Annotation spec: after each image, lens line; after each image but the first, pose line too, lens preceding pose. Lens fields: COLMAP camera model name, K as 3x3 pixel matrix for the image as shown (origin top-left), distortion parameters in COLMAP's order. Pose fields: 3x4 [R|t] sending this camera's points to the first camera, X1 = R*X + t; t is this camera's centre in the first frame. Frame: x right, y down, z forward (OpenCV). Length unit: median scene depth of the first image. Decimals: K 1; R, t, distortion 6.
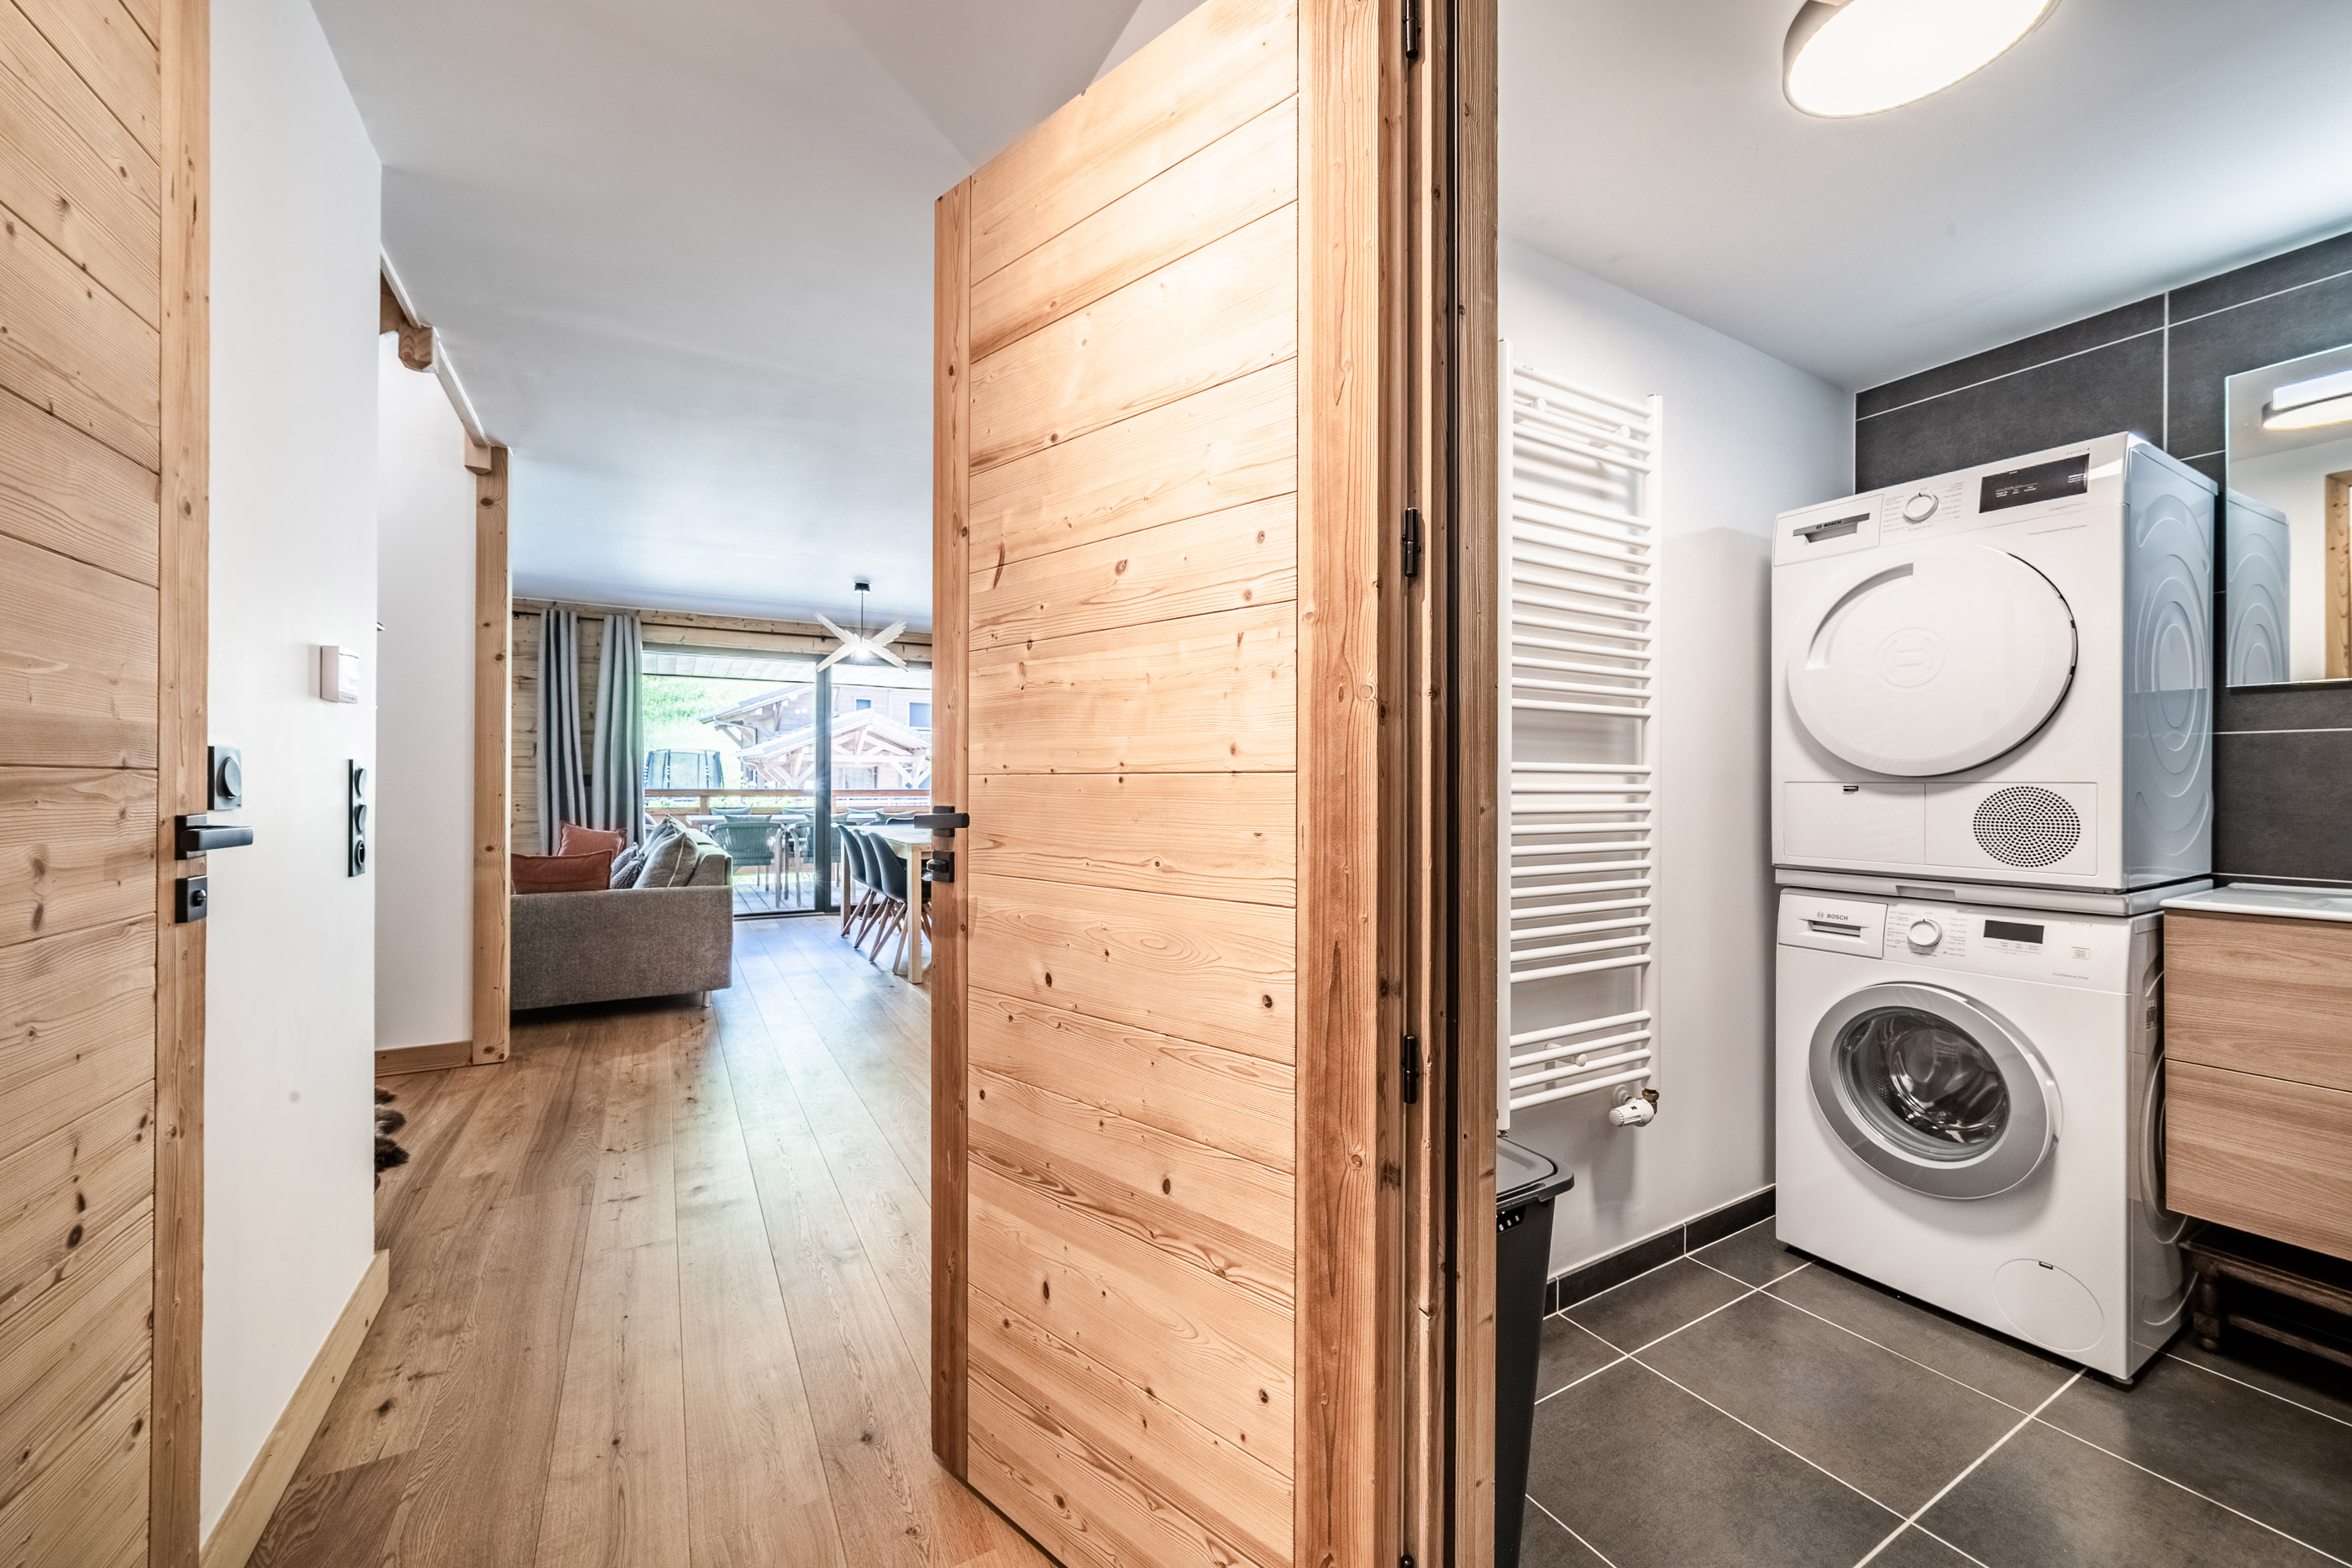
lens RADIAL K [[903.7, 0, 1184.5], [0, 903.7, 781.2], [0, 0, 1]] dist [-0.011411, 0.004815]
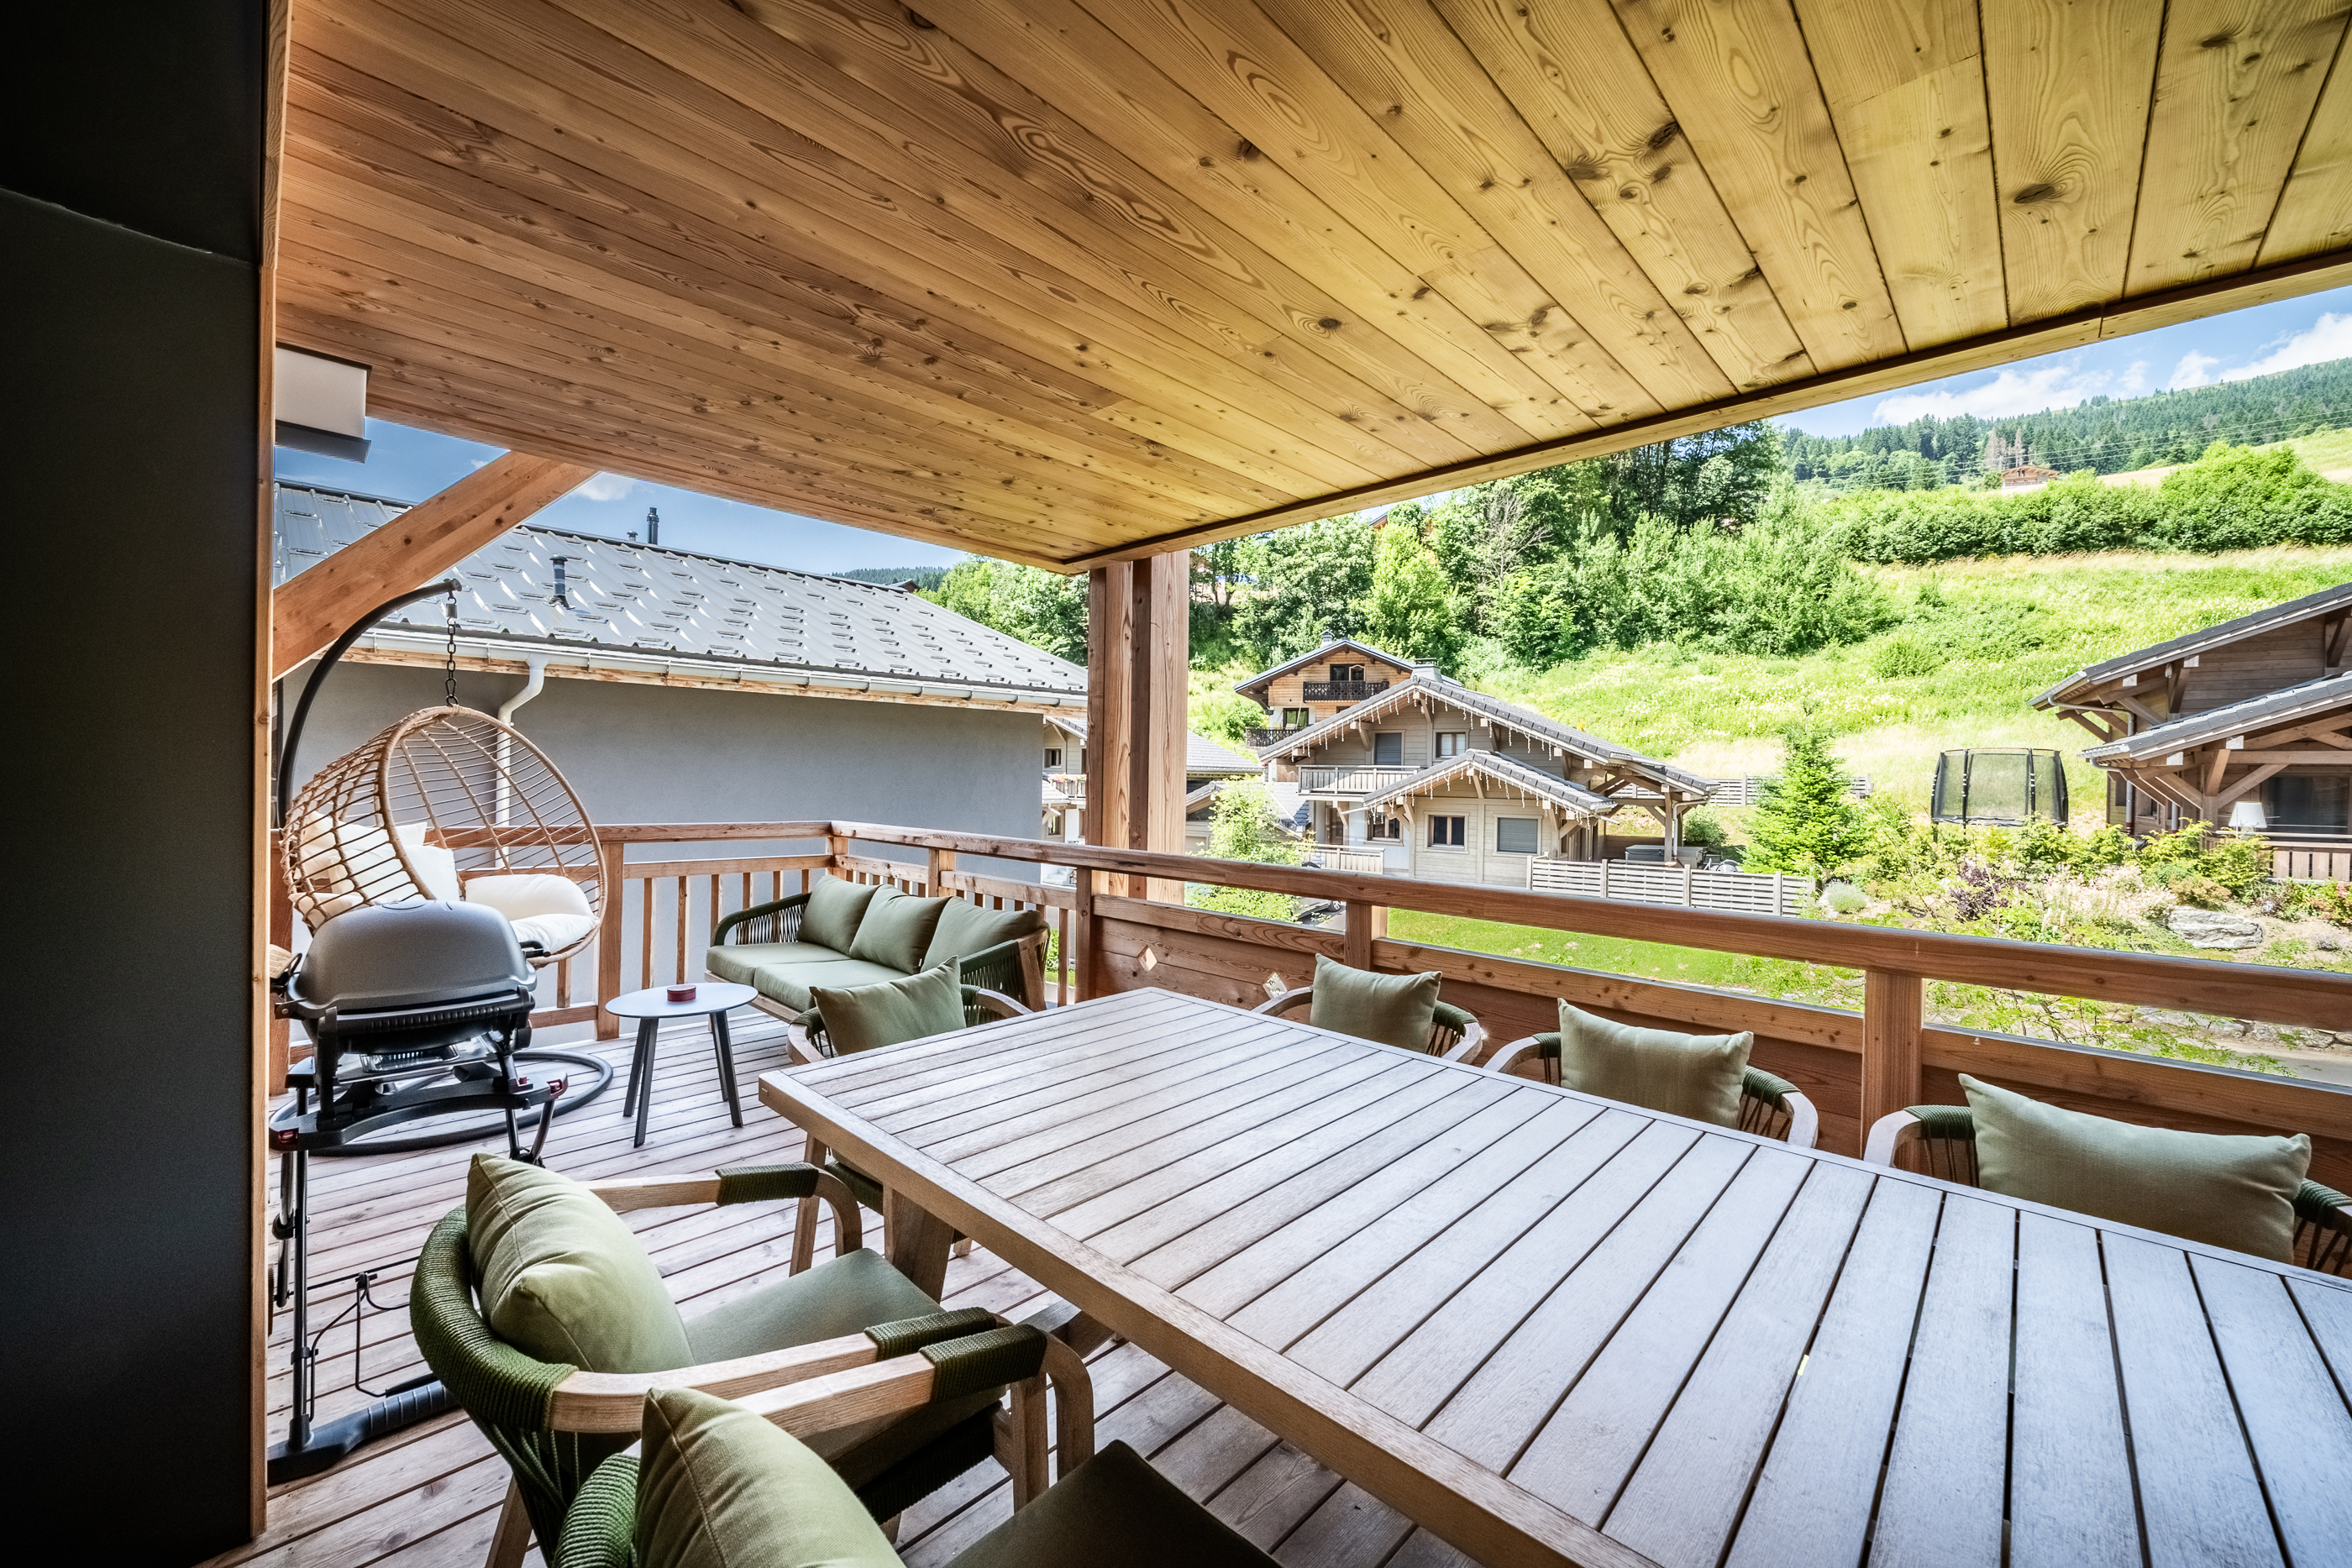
lens RADIAL K [[903.7, 0, 1182.6], [0, 903.7, 782.5], [0, 0, 1]] dist [-0.011411, 0.004815]
pose [[0.274041, 0.006604, -0.961695, -0.381867], [-0.011415, 0.999928, 0.003614, -0.029493], [0.961650, 0.009987, 0.274097, 1.214711]]
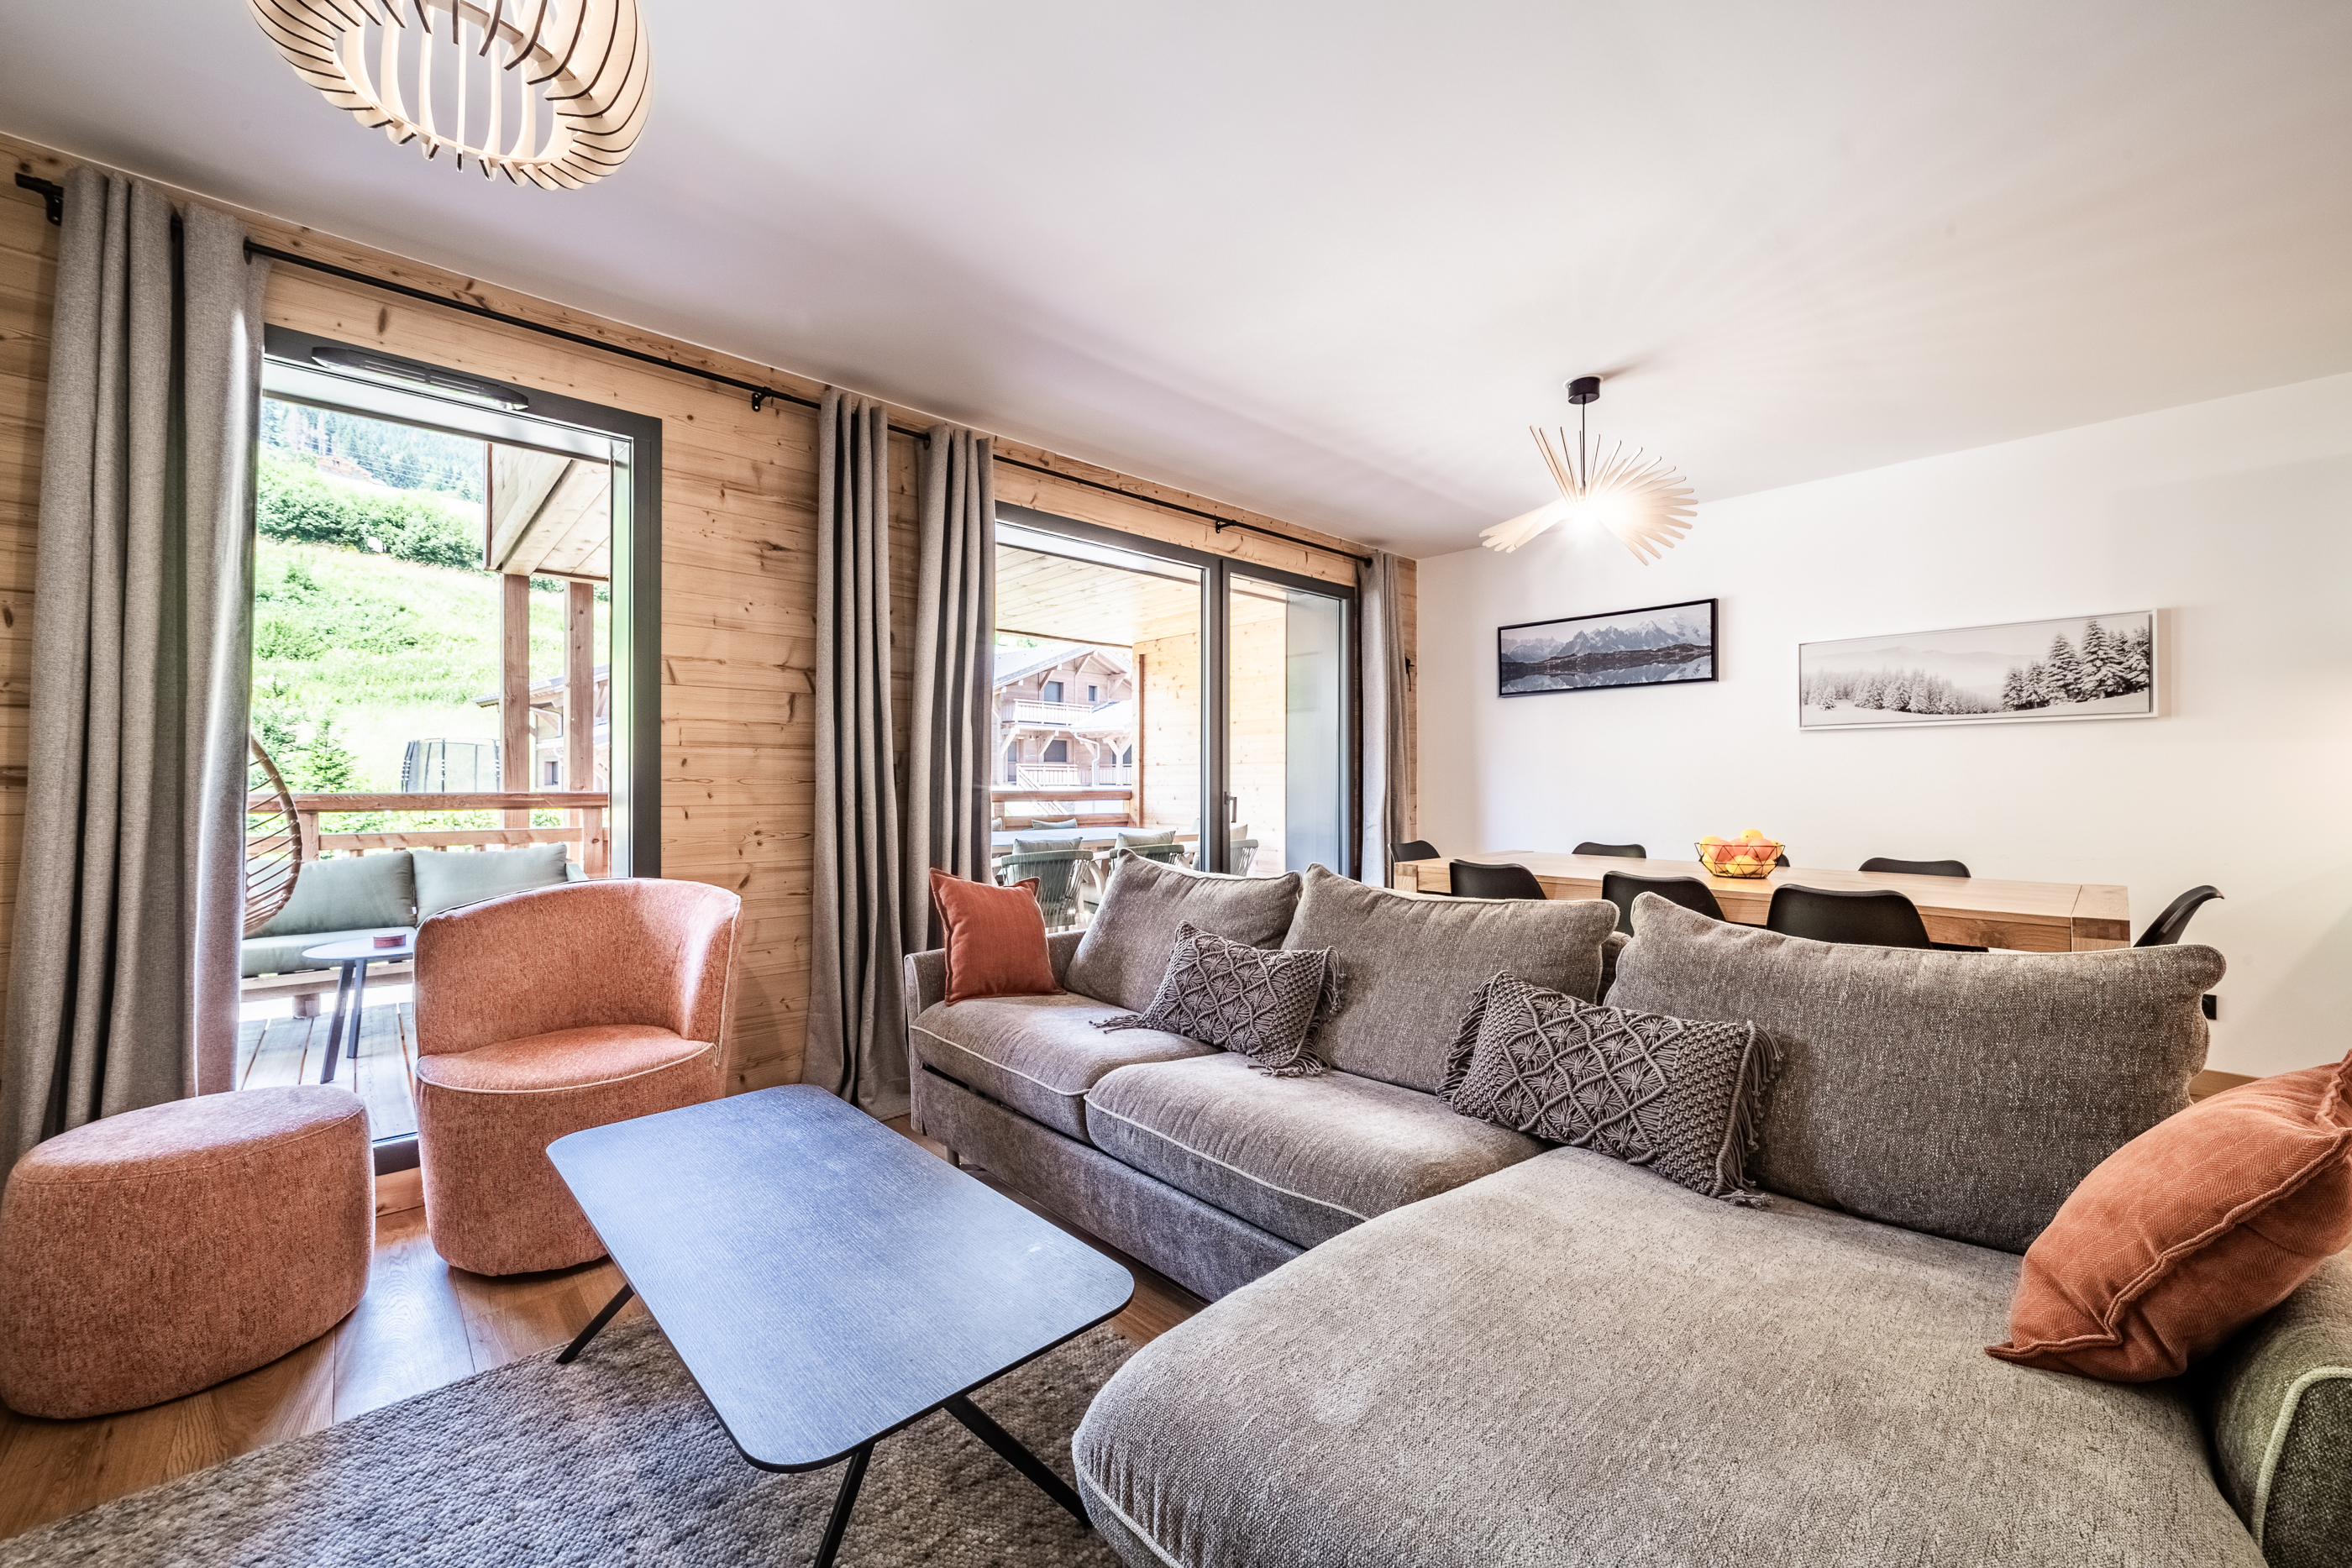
lens RADIAL K [[903.7, 0, 1182.0], [0, 903.7, 784.4], [0, 0, 1]] dist [-0.011411, 0.004815]
pose [[0.975947, -0.003813, 0.217976, -0.605856], [0.002094, 0.999965, 0.008116, -0.000088], [-0.217999, -0.007464, 0.975920, 0.496432]]
